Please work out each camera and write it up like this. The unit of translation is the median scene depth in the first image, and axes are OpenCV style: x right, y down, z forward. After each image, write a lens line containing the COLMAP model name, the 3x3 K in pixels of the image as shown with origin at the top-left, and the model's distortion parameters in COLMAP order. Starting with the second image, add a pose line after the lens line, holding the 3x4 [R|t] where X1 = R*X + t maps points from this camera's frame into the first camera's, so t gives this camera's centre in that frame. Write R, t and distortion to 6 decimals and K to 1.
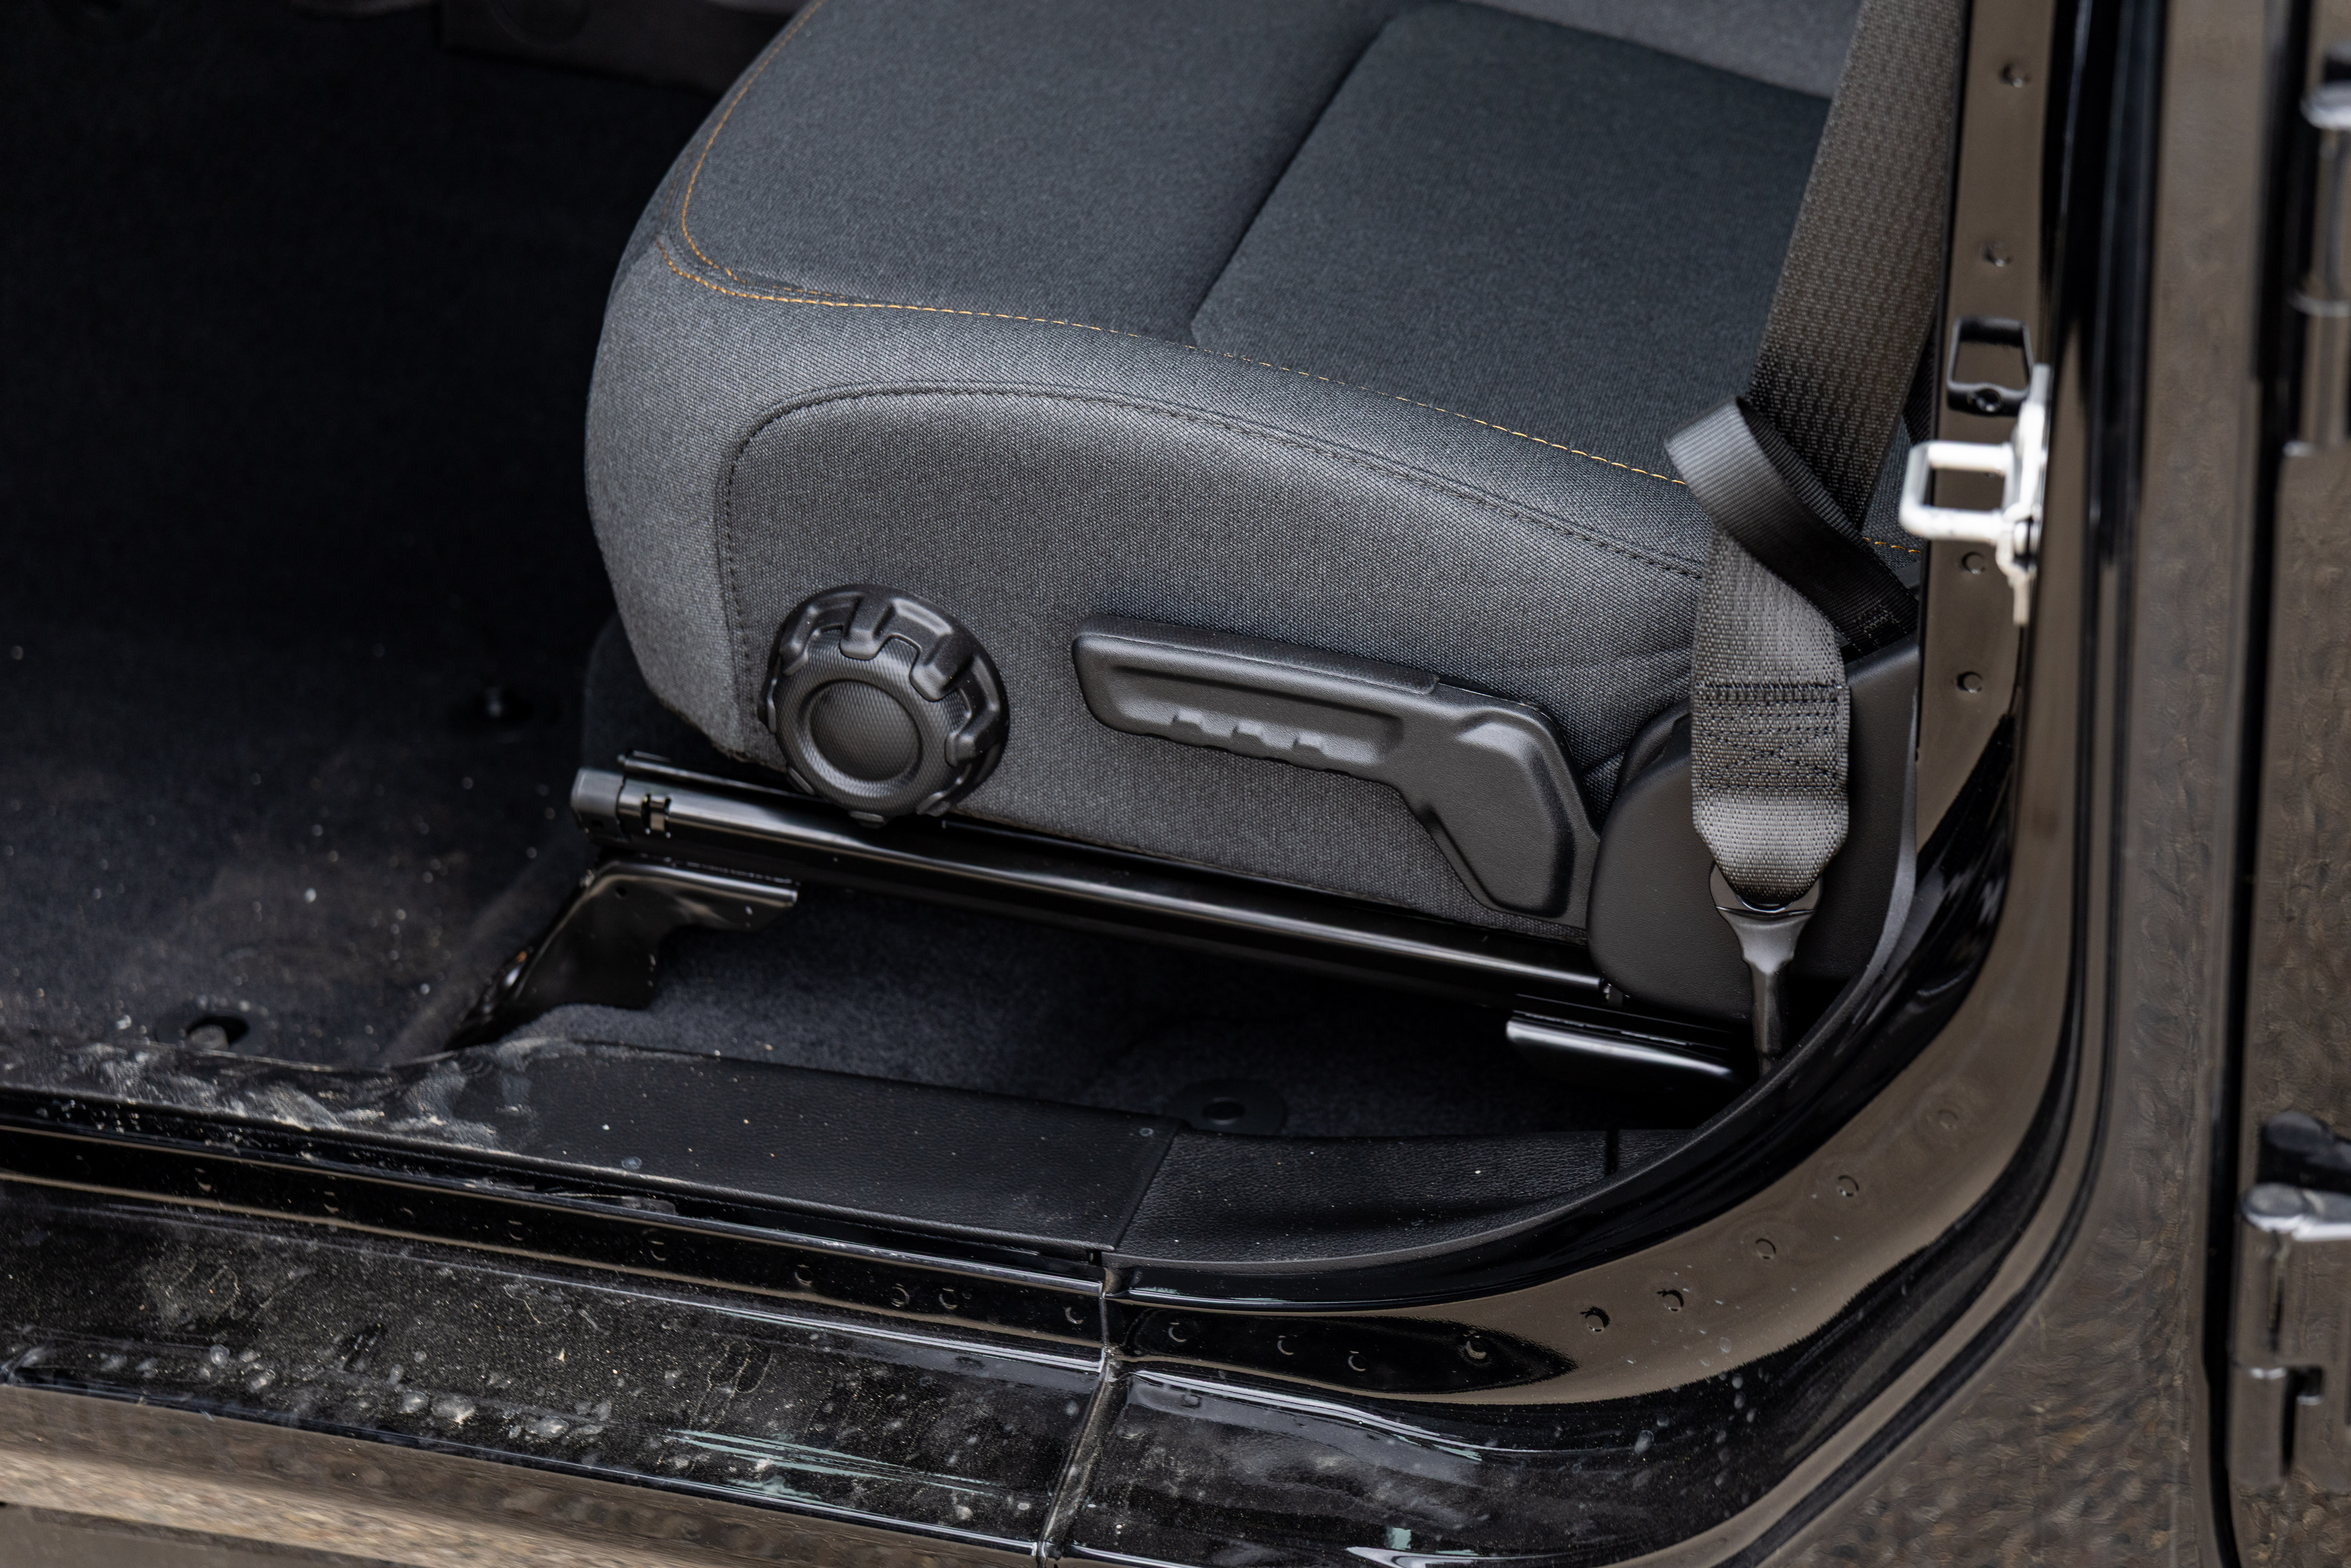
lens RADIAL K [[5097.0, 0, 1290.5], [0, 5097.0, 731.4], [0, 0, 1]] dist [0.069524, 0.000000]
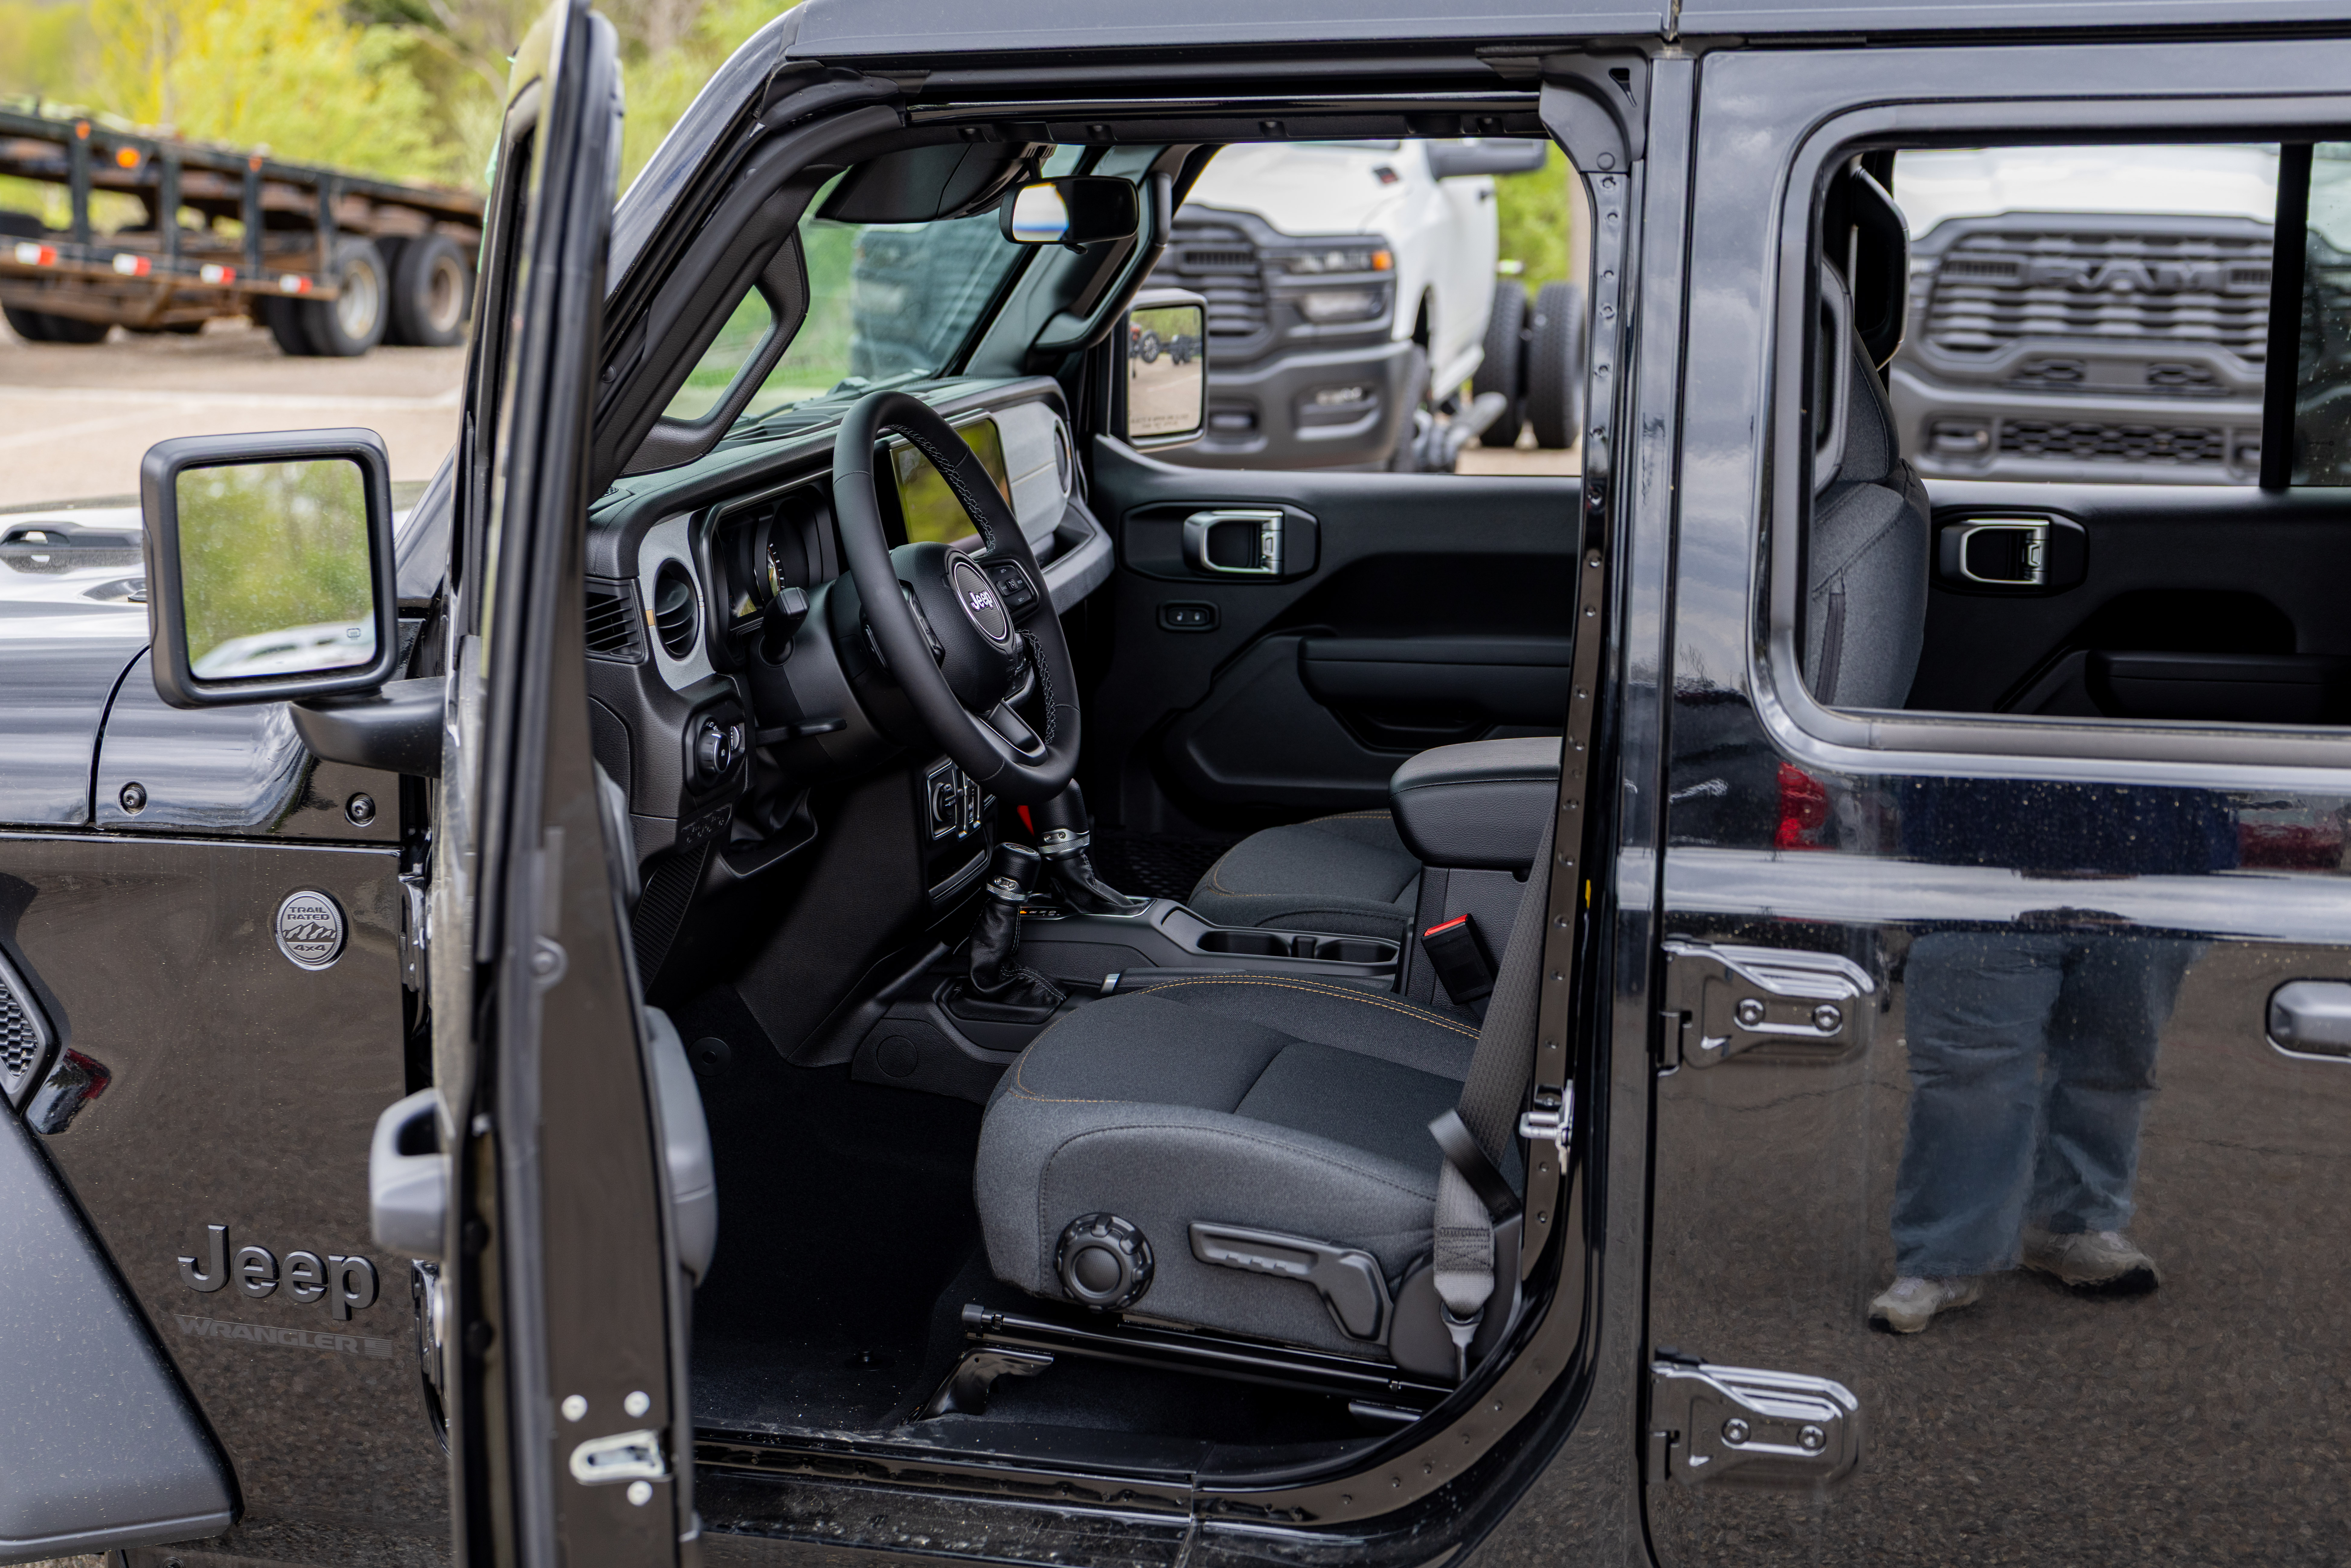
lens RADIAL K [[3406.5, 0, 1179.1], [0, 3406.5, 785.3], [0, 0, 1]] dist [-0.027987, 0.000000]
pose [[0.997601, 0.041747, 0.055223, -0.149025], [-0.020722, 0.941213, -0.337177, 0.346813], [-0.066053, 0.335224, 0.939820, -0.669400]]
